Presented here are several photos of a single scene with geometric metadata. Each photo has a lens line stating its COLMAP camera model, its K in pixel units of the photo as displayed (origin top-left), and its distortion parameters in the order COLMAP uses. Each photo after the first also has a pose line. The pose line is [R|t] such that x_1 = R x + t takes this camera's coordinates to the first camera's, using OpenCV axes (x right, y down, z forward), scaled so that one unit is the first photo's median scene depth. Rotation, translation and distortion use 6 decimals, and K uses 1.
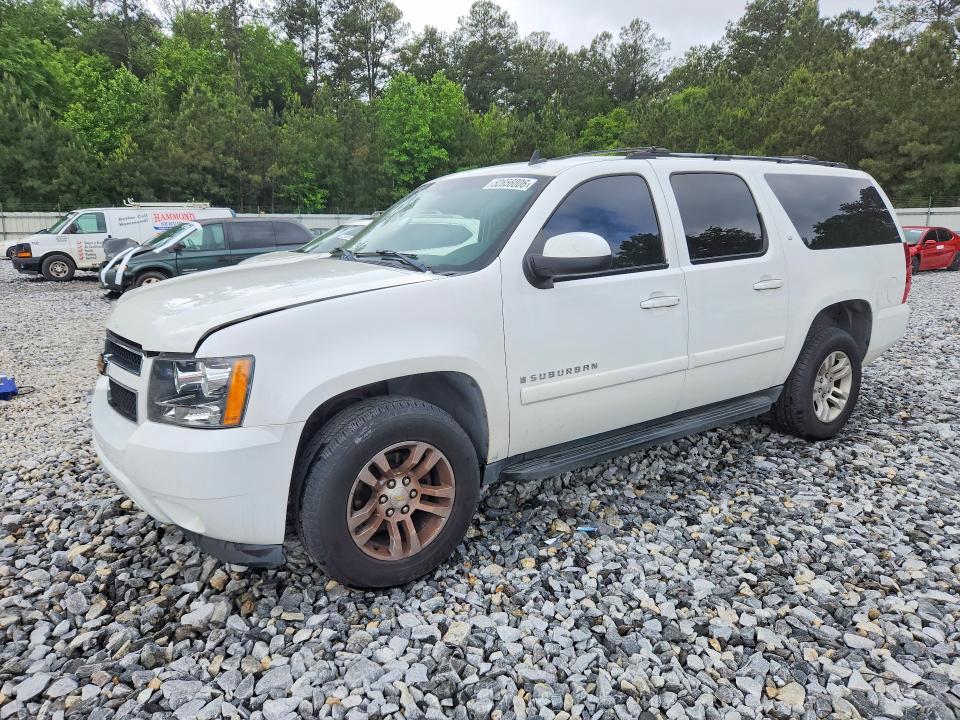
lens RADIAL K [[682.8, 0, 480.0], [0, 682.8, 360.0], [0, 0, 1]] dist [0.041006, 0.000287]
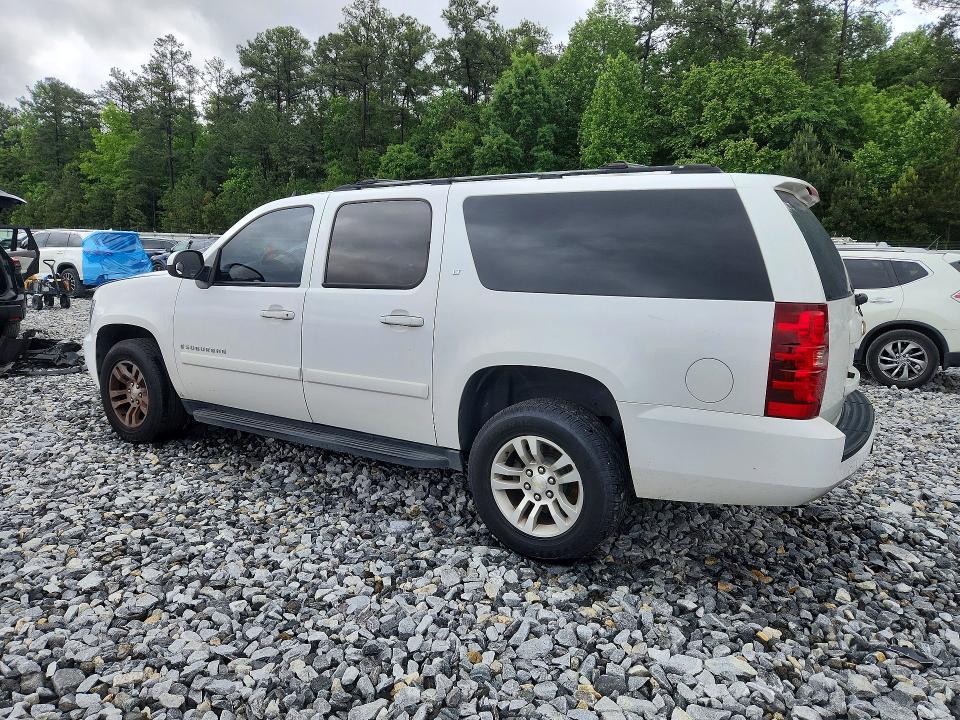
lens RADIAL K [[749.2, 0, 480.0], [0, 749.2, 360.0], [0, 0, 1]] dist [-0.000055, 0.009155]
pose [[0.346095, 0.149084, -0.926279, 1.230588], [-0.210208, 0.974516, 0.078306, -0.141398], [0.914347, 0.167610, 0.368613, 0.671091]]
